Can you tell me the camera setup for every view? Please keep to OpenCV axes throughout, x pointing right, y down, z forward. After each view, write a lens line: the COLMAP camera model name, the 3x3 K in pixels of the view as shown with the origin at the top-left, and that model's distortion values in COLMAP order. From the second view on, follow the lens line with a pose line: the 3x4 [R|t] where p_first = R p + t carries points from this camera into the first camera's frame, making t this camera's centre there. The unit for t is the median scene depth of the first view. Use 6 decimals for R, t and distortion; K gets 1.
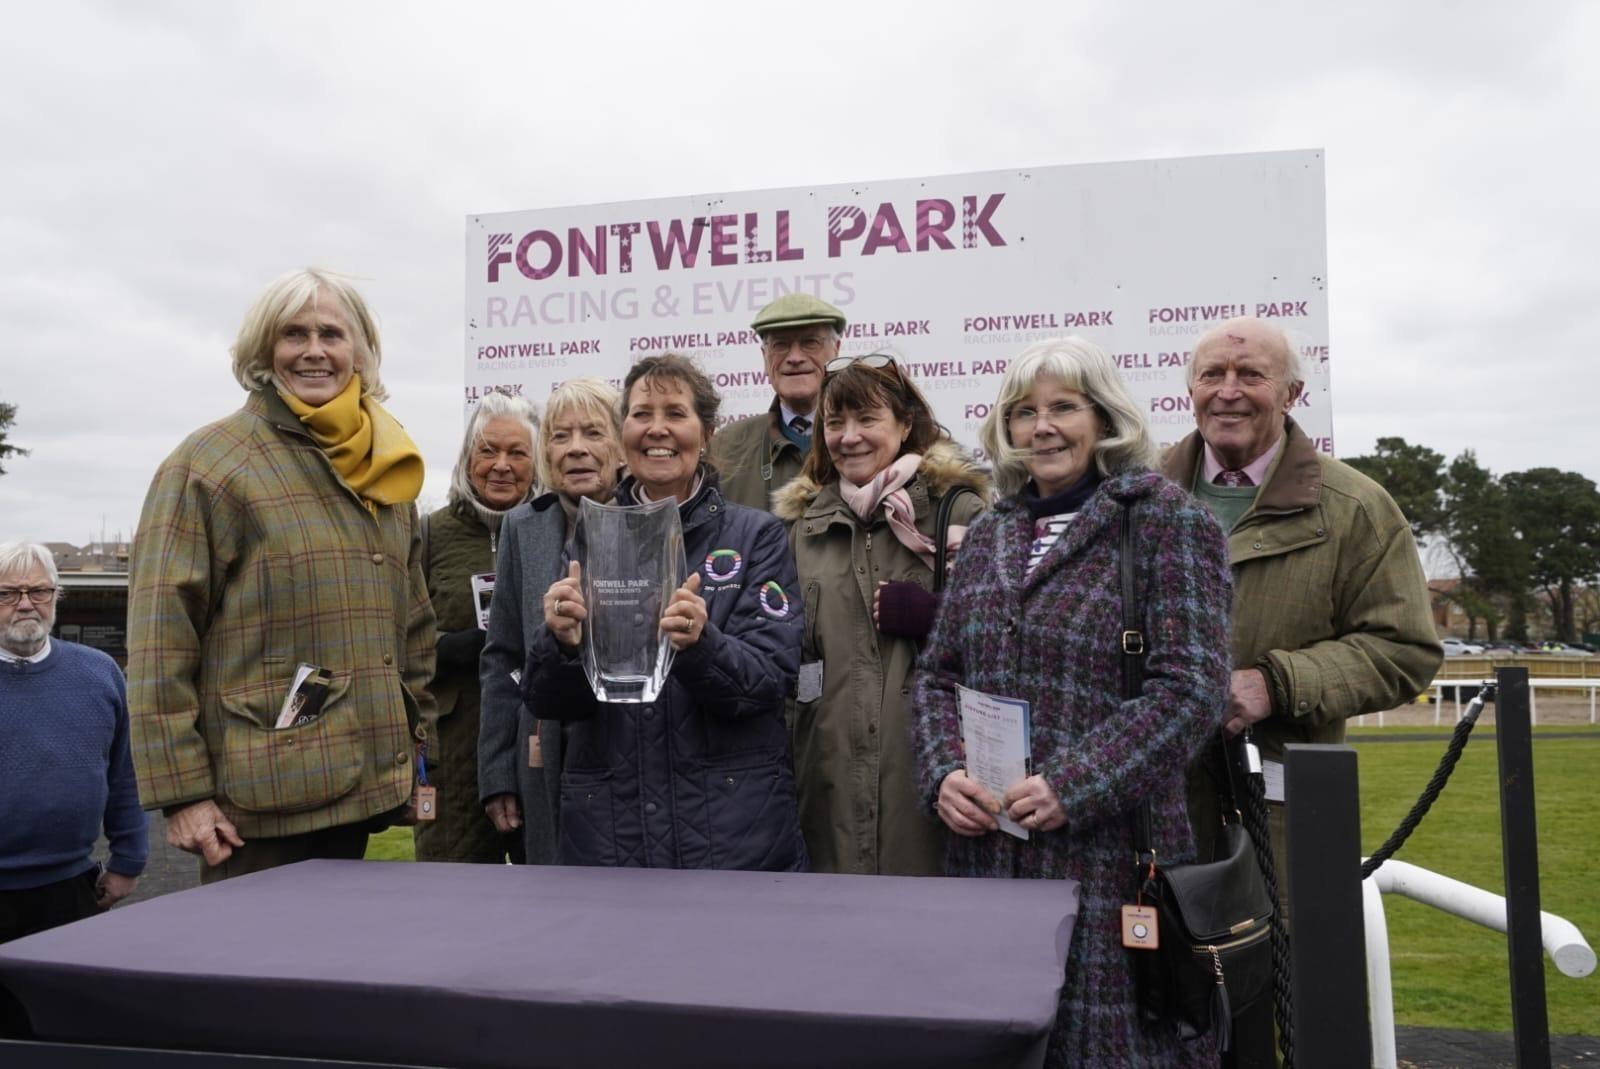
lens RADIAL K [[1443.0, 0, 800.5], [0, 1443.0, 525.2], [0, 0, 1]] dist [0.078072, 0.031606]
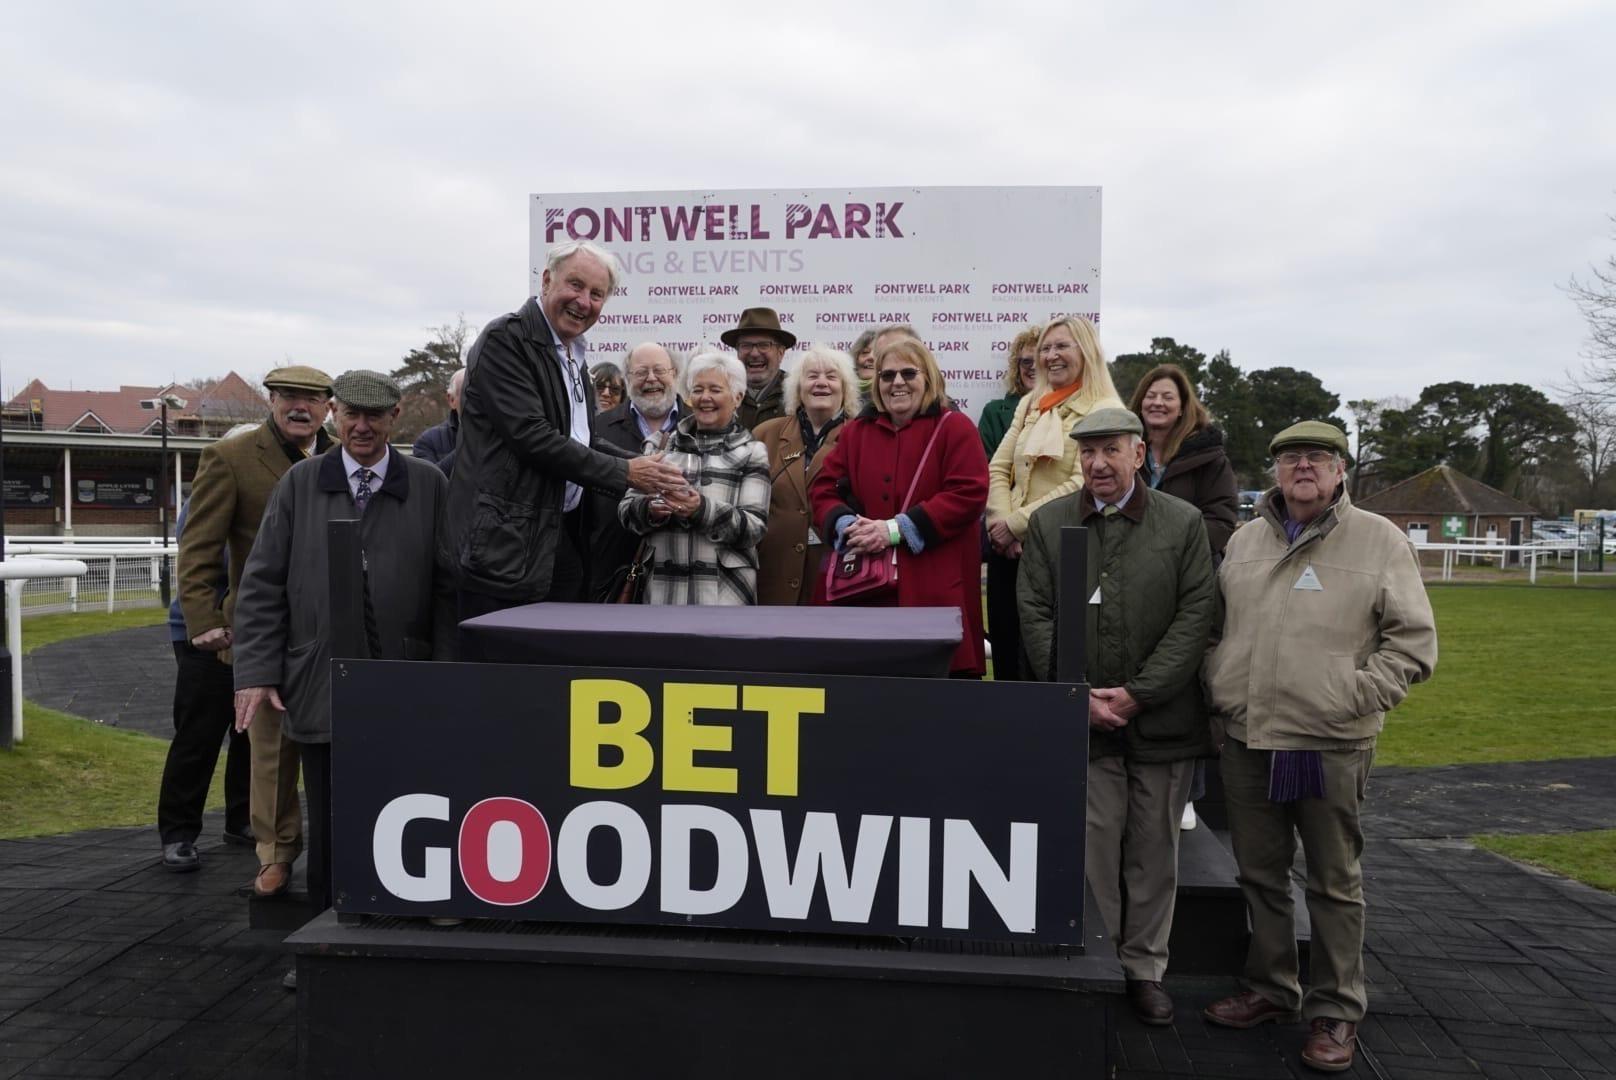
lens RADIAL K [[1457.4, 0, 807.5], [0, 1457.4, 548.2], [0, 0, 1]] dist [0.078072, 0.031606]
pose [[0.989884, 0.008631, 0.141619, -0.168341], [-0.023121, 0.994618, 0.100998, -0.018950], [-0.139986, -0.103250, 0.984756, -0.523787]]
